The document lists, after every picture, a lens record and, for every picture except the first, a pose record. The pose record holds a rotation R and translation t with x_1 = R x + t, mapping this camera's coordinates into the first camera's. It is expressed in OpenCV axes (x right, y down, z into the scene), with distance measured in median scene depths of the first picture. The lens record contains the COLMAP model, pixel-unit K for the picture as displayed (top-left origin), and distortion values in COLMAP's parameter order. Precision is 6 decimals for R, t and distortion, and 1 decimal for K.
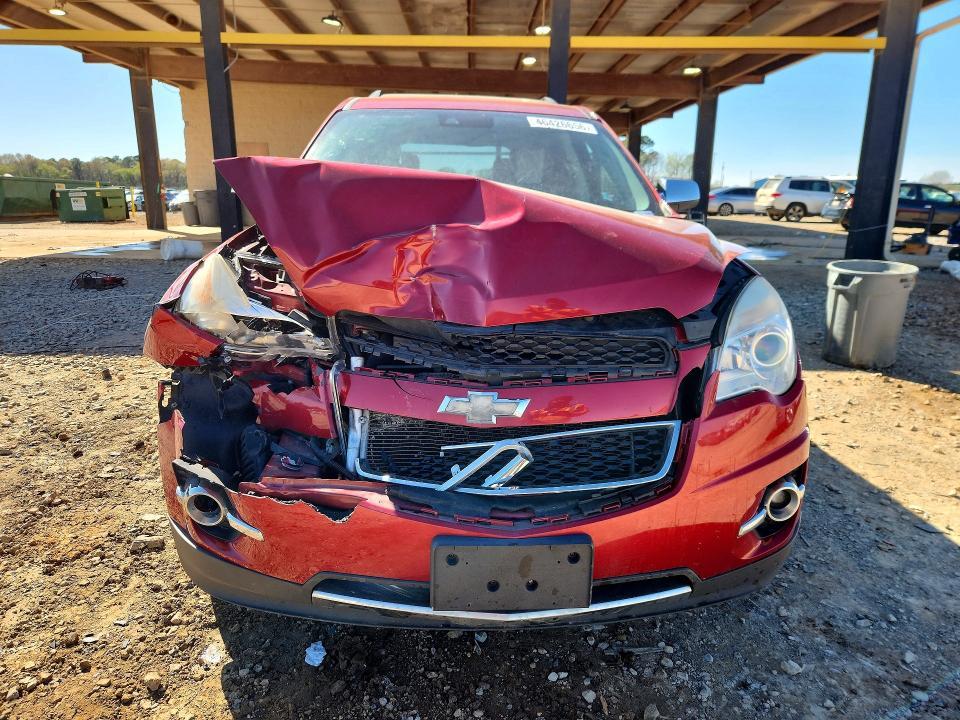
lens RADIAL K [[633.3, 0, 480.0], [0, 633.3, 360.0], [0, 0, 1]] dist [0.049086, -0.000779]
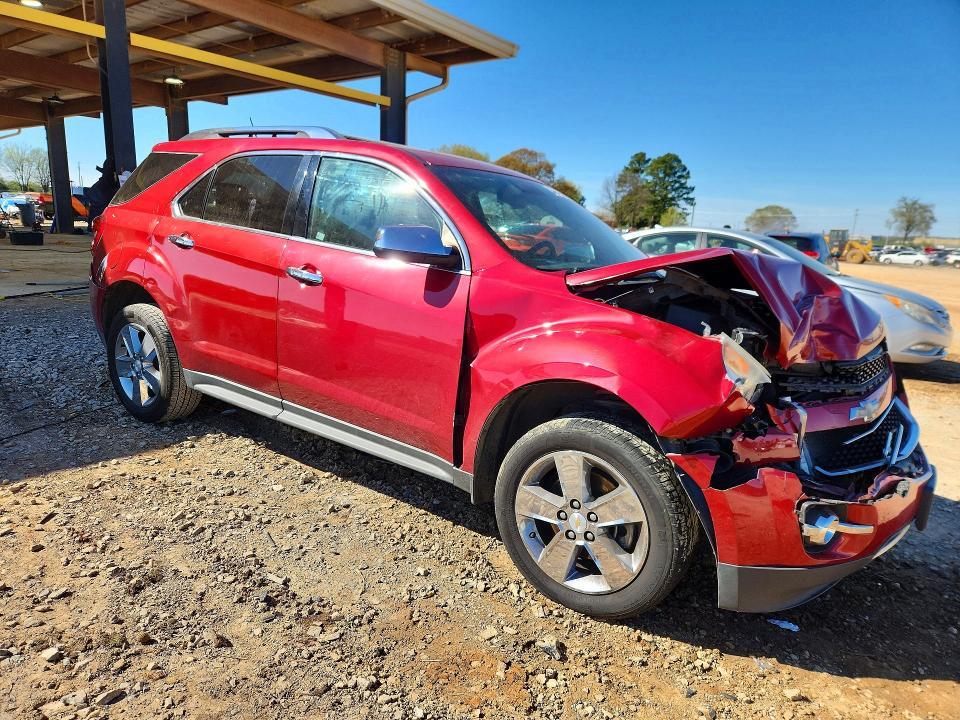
lens RADIAL K [[654.2, 0, 465.4], [0, 654.2, 361.8], [0, 0, 1]] dist [-0.002375, -0.000472]
pose [[0.641869, -0.142792, 0.753402, -0.290986], [0.150342, 0.986875, 0.058956, -0.045635], [-0.751932, 0.075426, 0.654912, 0.105685]]
